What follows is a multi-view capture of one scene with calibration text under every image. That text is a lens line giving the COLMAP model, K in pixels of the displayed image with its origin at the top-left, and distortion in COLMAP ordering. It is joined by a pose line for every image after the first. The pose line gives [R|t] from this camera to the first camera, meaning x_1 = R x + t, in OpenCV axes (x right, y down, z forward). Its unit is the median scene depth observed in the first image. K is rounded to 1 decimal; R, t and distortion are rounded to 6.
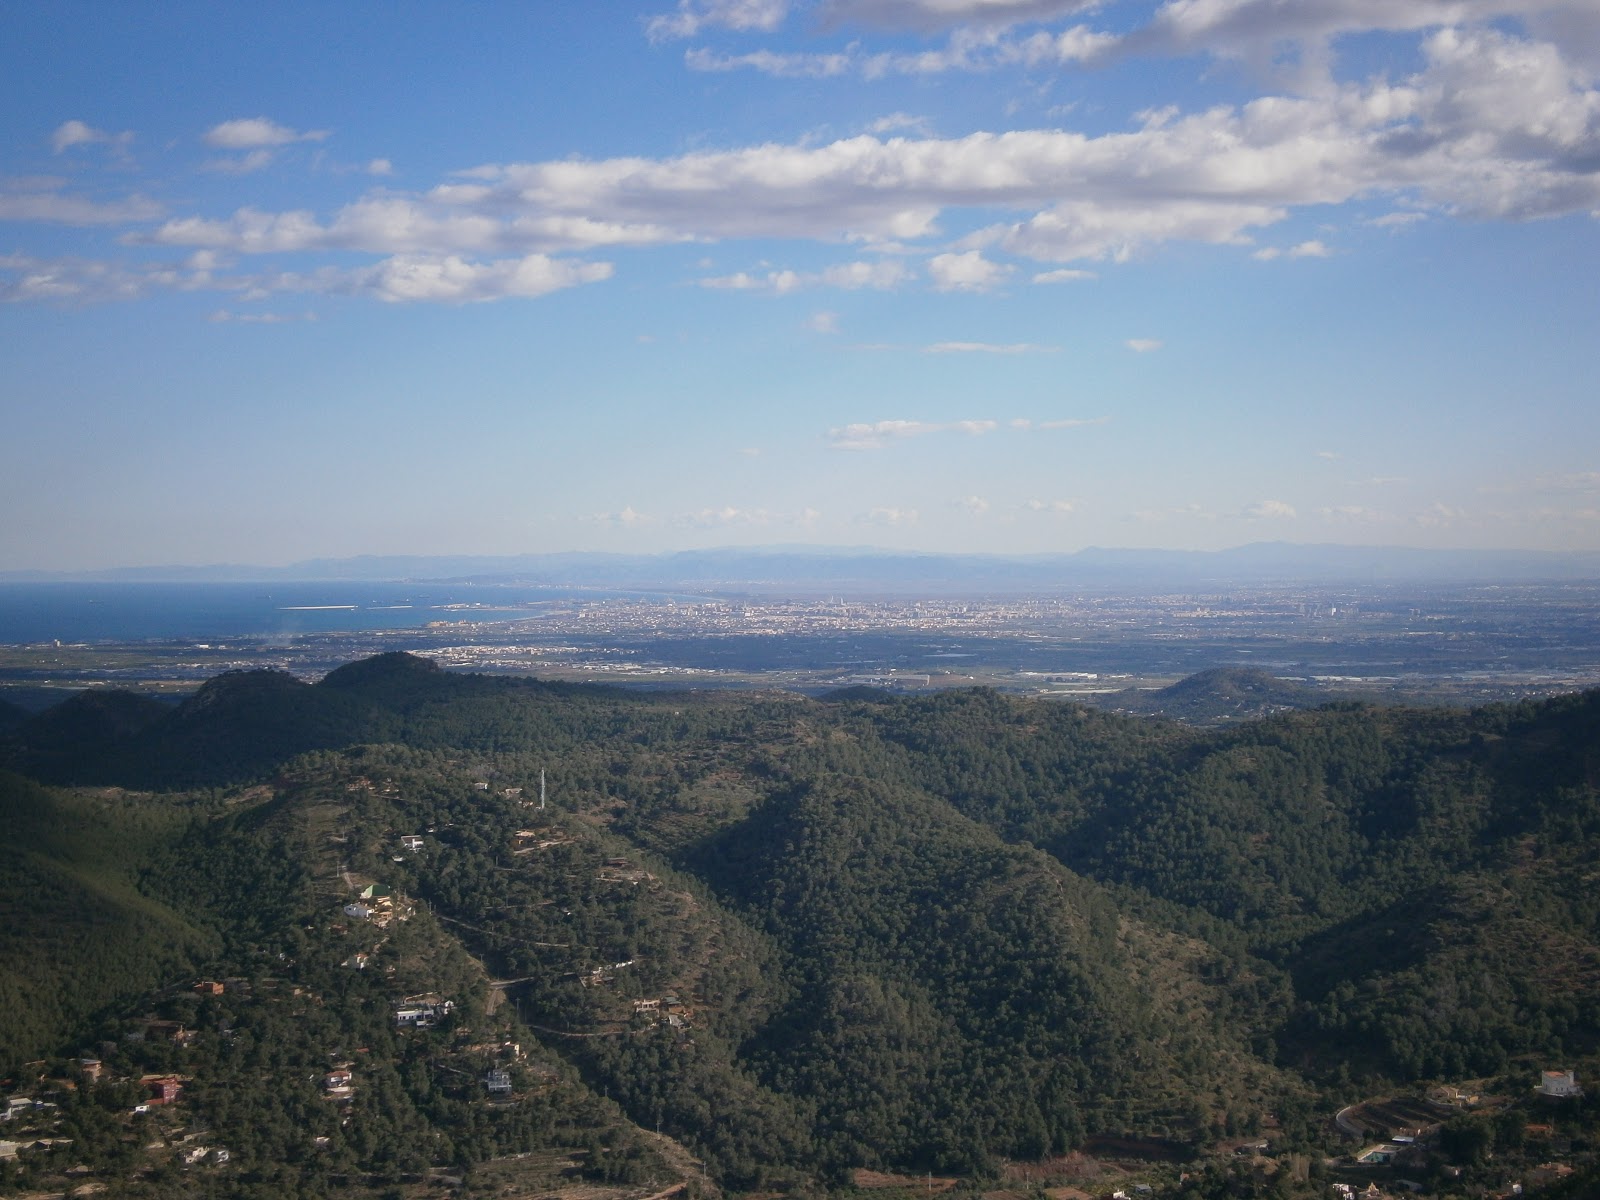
lens RADIAL K [[1213.2, 0, 805.2], [0, 1213.2, 596.1], [0, 0, 1]] dist [0.003888, -0.024101]
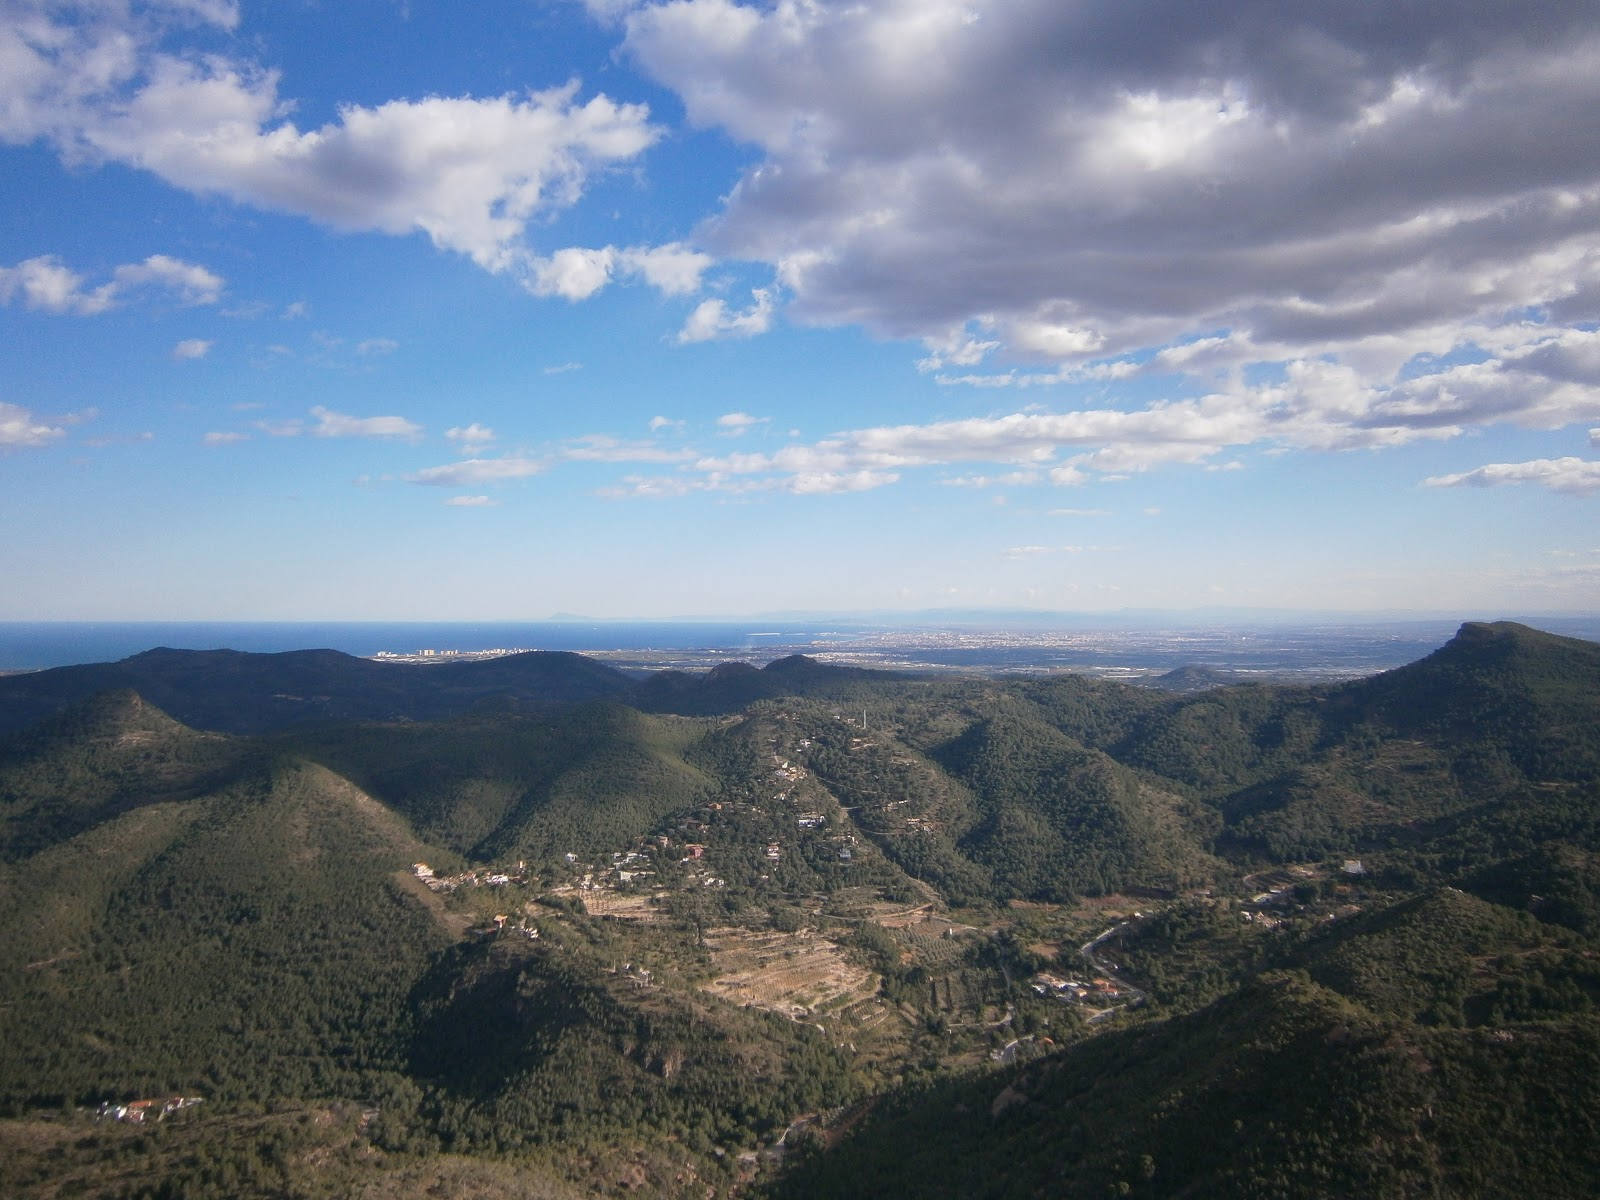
lens RADIAL K [[1213.2, 0, 806.3], [0, 1213.2, 628.1], [0, 0, 1]] dist [0.003888, -0.024101]
pose [[0.983389, 0.005323, -0.181434, 0.070539], [-0.006613, 0.999957, -0.006505, 0.012532], [0.181392, 0.007596, 0.983382, -1.152194]]
